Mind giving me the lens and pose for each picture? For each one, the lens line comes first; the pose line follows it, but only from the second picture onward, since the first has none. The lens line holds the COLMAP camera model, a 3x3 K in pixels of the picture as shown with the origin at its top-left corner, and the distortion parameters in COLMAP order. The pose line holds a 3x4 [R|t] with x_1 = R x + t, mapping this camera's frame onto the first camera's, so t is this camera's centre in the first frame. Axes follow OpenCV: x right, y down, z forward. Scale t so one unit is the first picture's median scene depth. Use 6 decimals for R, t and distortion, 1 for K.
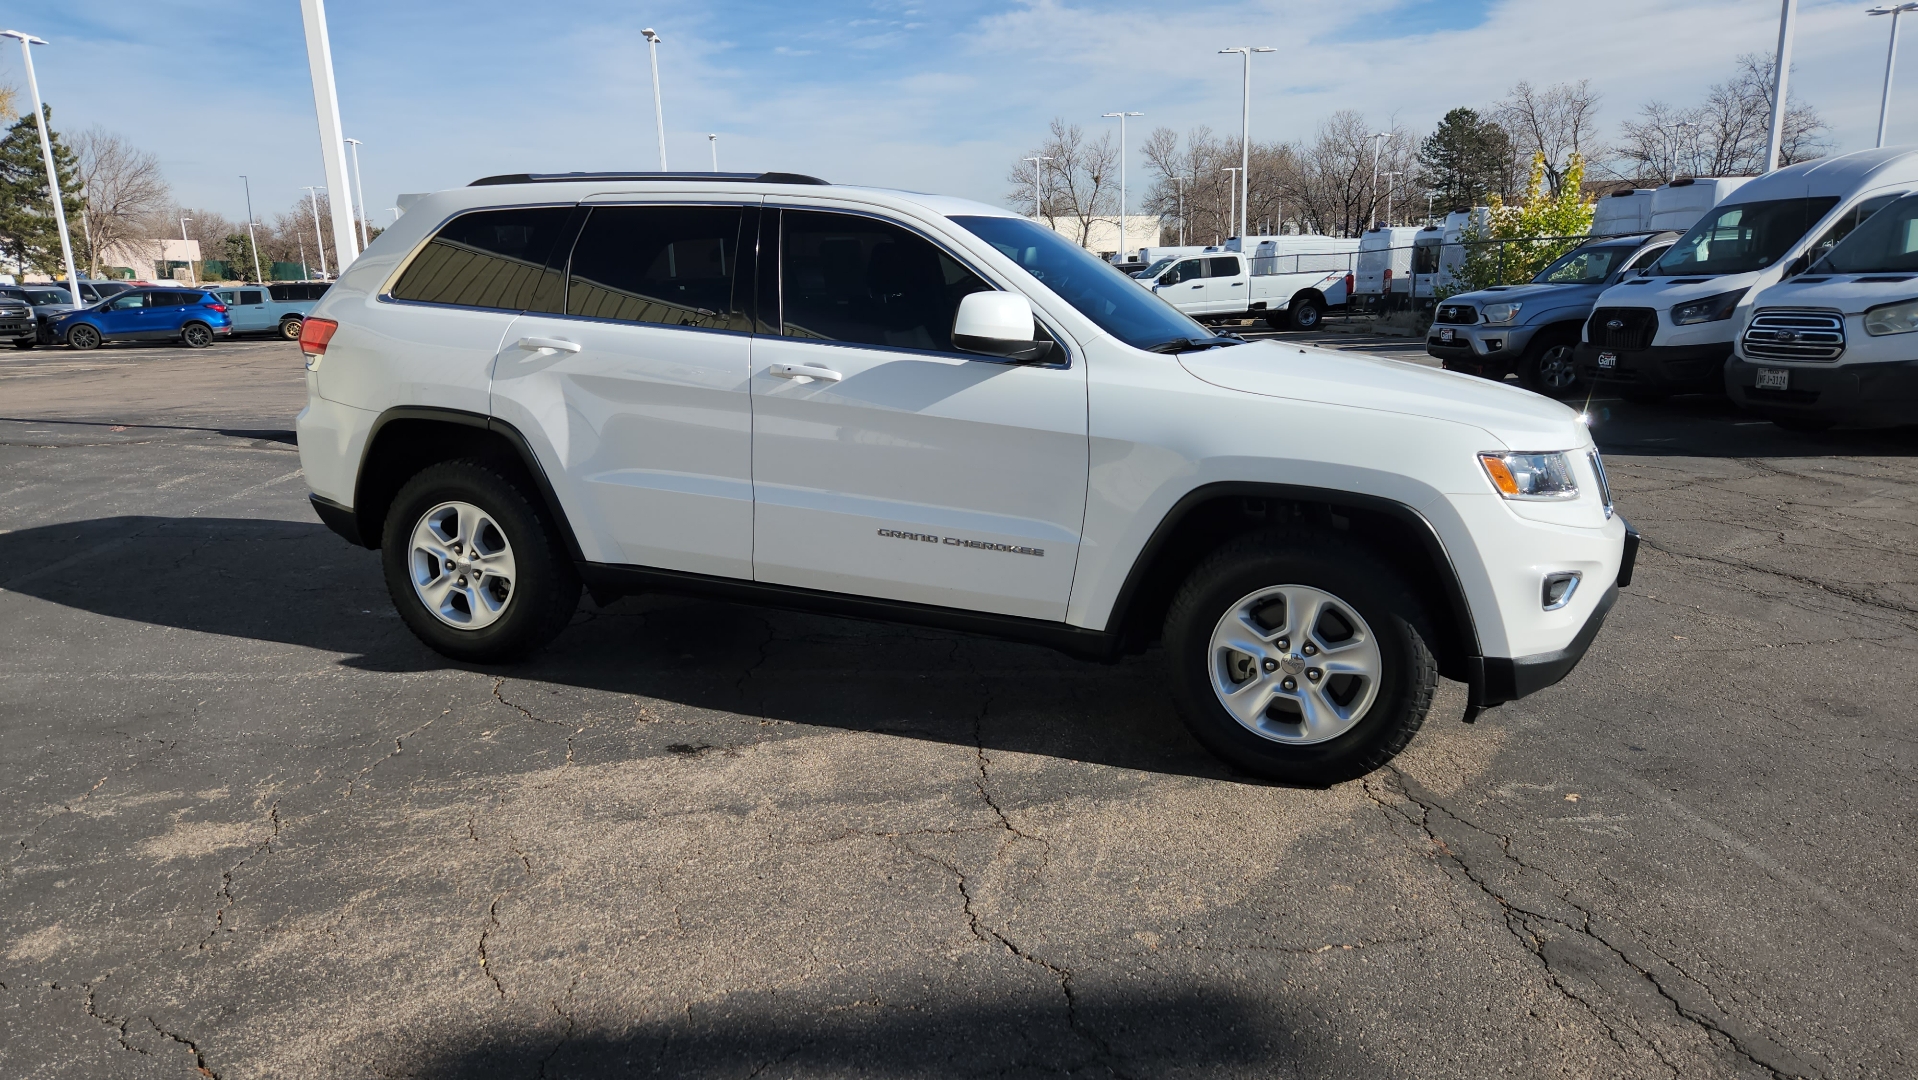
lens RADIAL K [[1280.3, 0, 925.9], [0, 1280.3, 539.7], [0, 0, 1]] dist [0.072687, -0.055222]
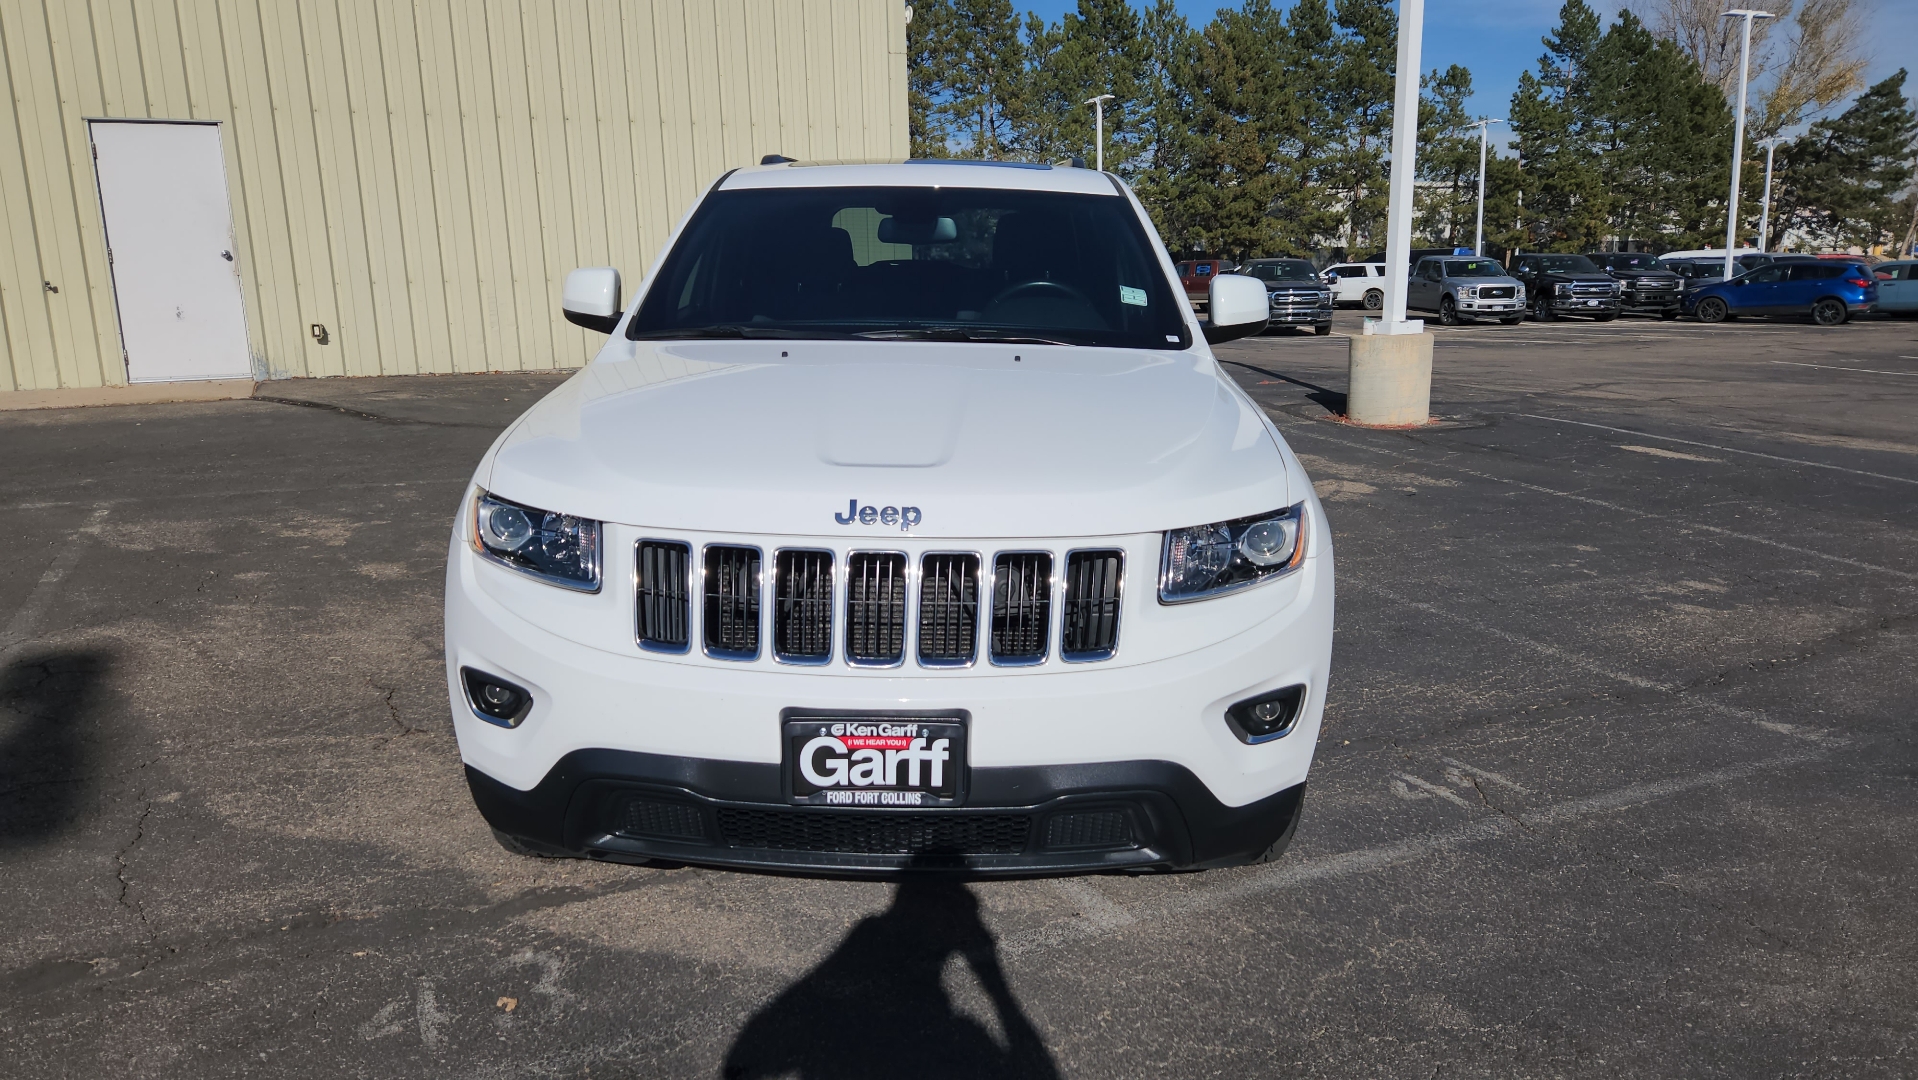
lens RADIAL K [[1280.3, 0, 930.0], [0, 1280.3, 531.6], [0, 0, 1]] dist [0.072687, -0.055222]
pose [[0.334226, 0.200536, -0.920912, 0.926985], [-0.187372, 0.971736, 0.143600, -0.152021], [0.923680, 0.124558, 0.362354, 0.735389]]
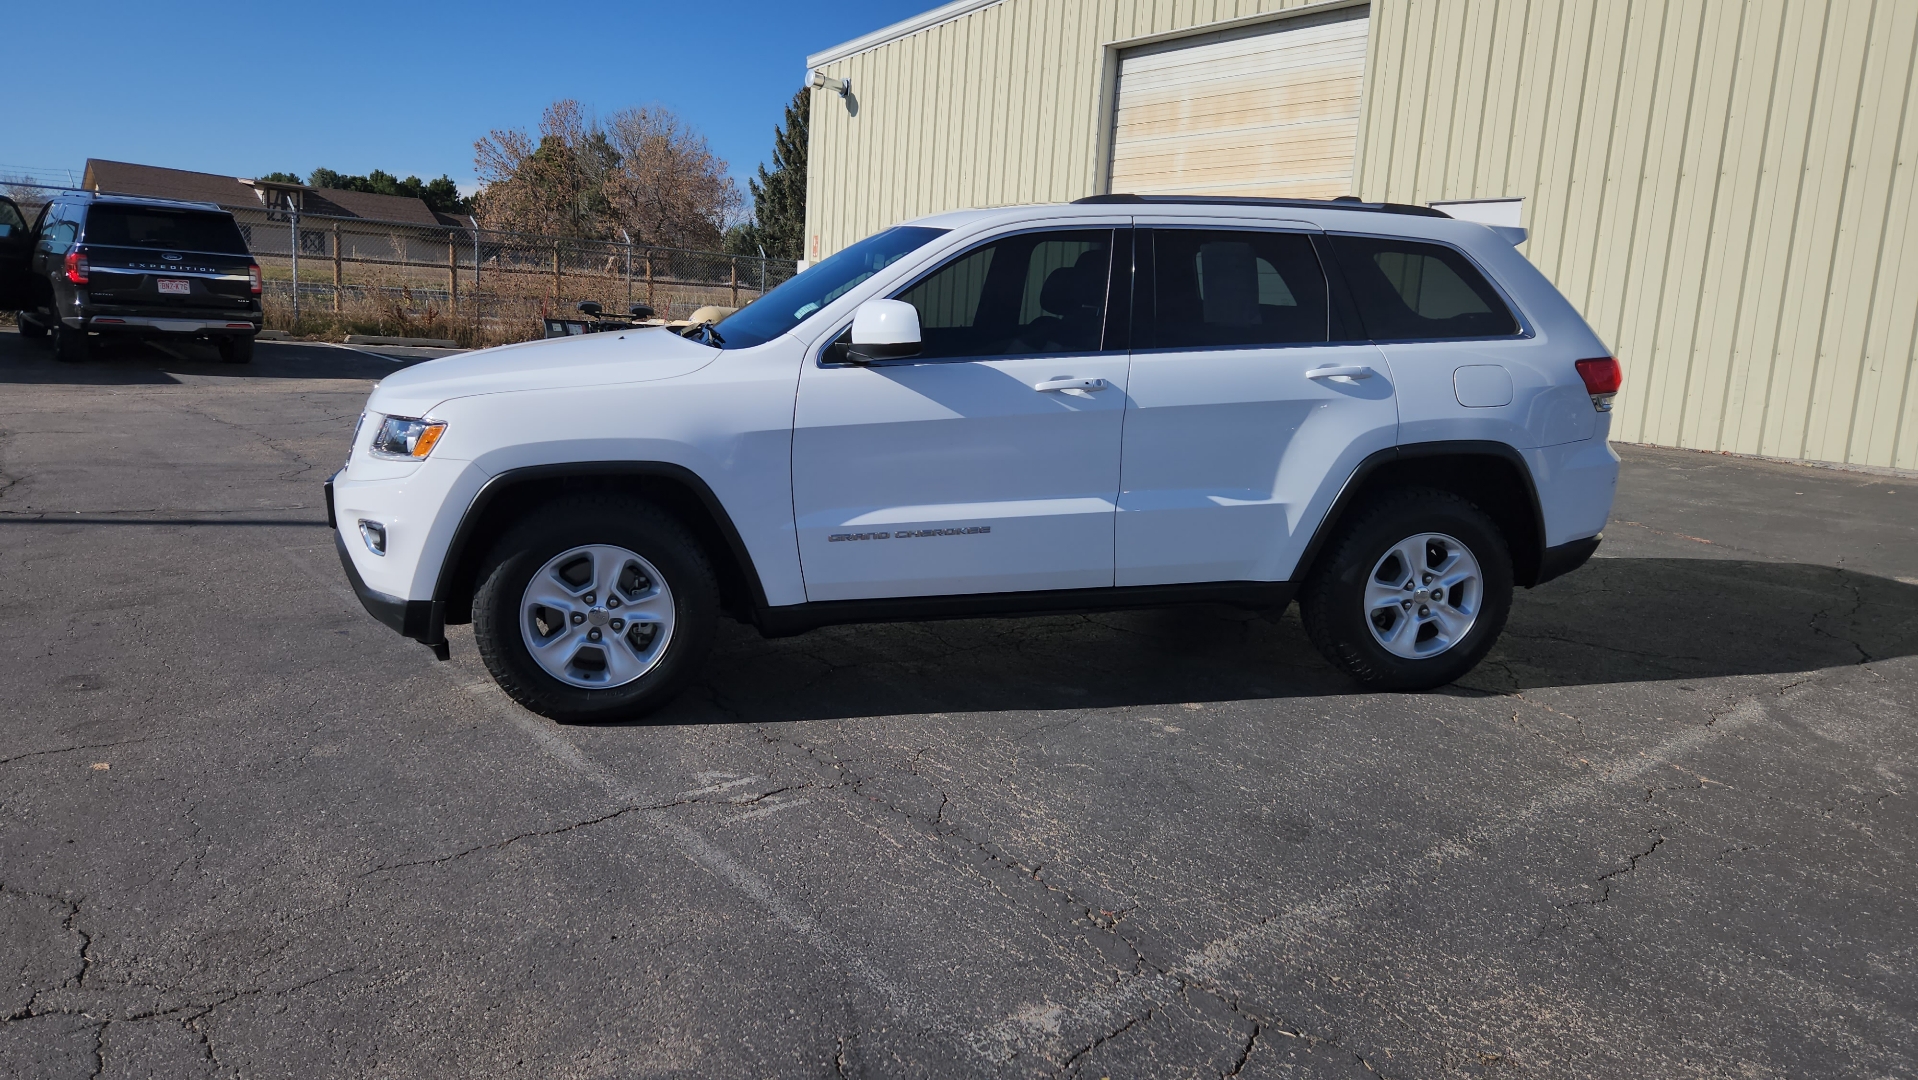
lens RADIAL K [[1280.3, 0, 920.1], [0, 1280.3, 523.7], [0, 0, 1]] dist [0.072687, -0.055222]
pose [[-0.832975, 0.063890, -0.549609, 0.667281], [-0.151721, 0.928864, 0.337922, -0.388022], [0.532102, 0.364868, -0.764028, 1.936769]]
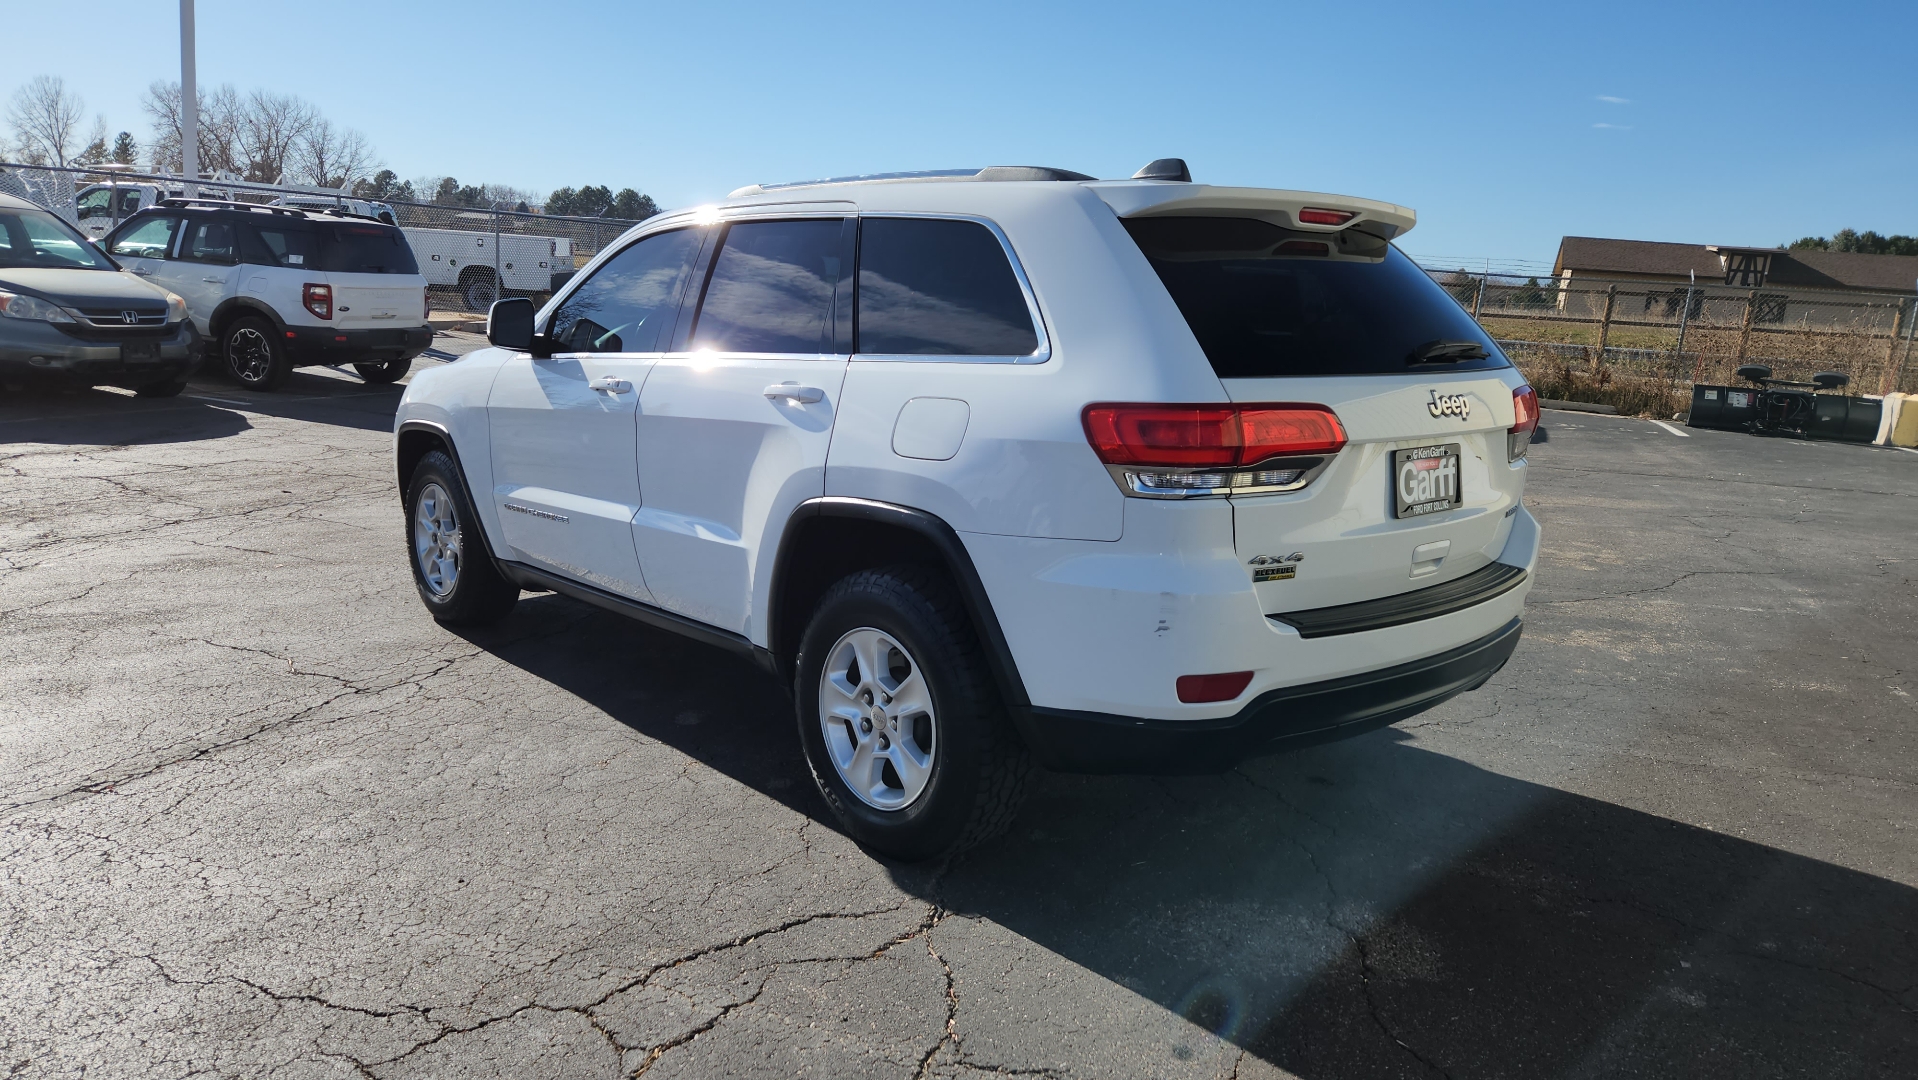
lens RADIAL K [[1280.3, 0, 923.8], [0, 1280.3, 552.0], [0, 0, 1]] dist [0.072687, -0.055222]
pose [[-0.882976, -0.133414, 0.450061, -0.558383], [0.046759, 0.928996, 0.367125, -0.398200], [-0.467084, 0.345207, -0.814042, 1.927279]]
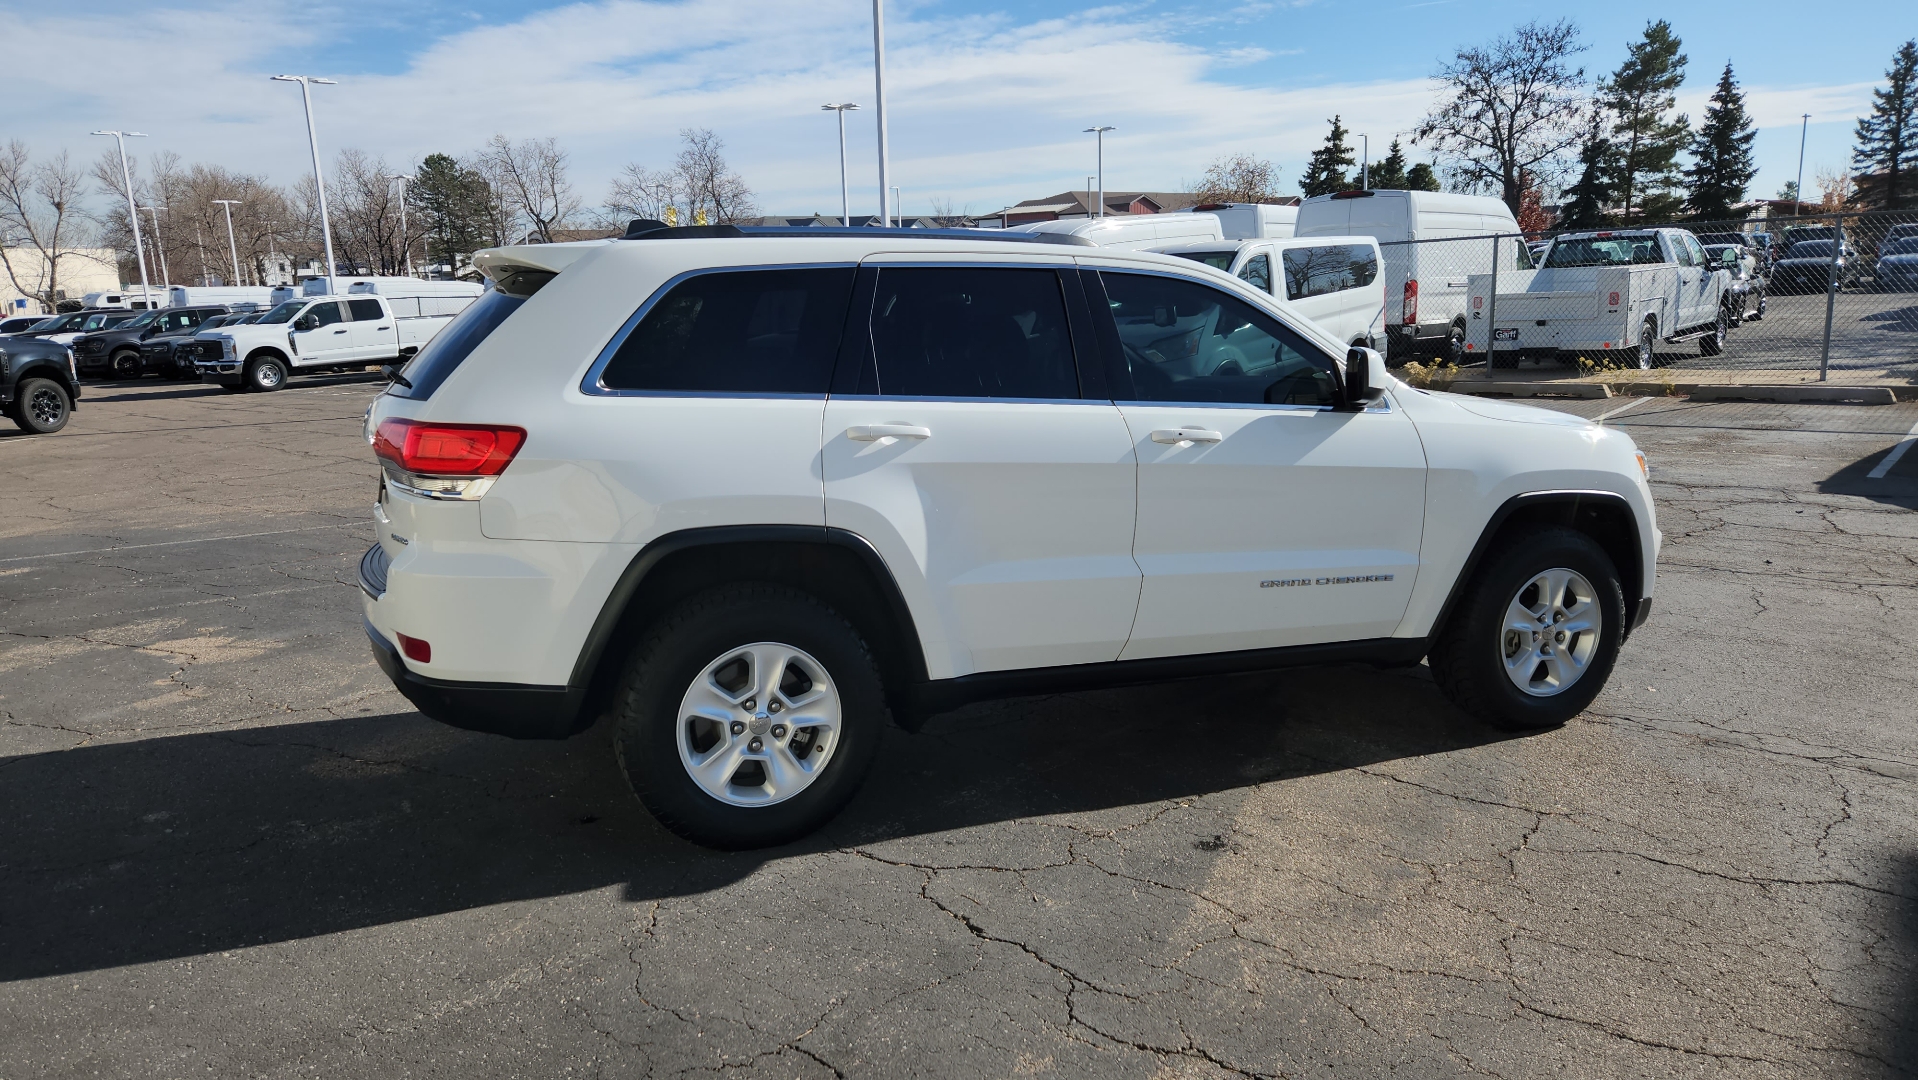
lens RADIAL K [[1280.3, 0, 920.5], [0, 1280.3, 523.5], [0, 0, 1]] dist [0.072687, -0.055222]
pose [[0.737176, -0.125979, 0.663853, -0.799286], [0.153530, 0.987998, 0.017004, -0.099286], [-0.658027, 0.089386, 0.747670, 0.356948]]
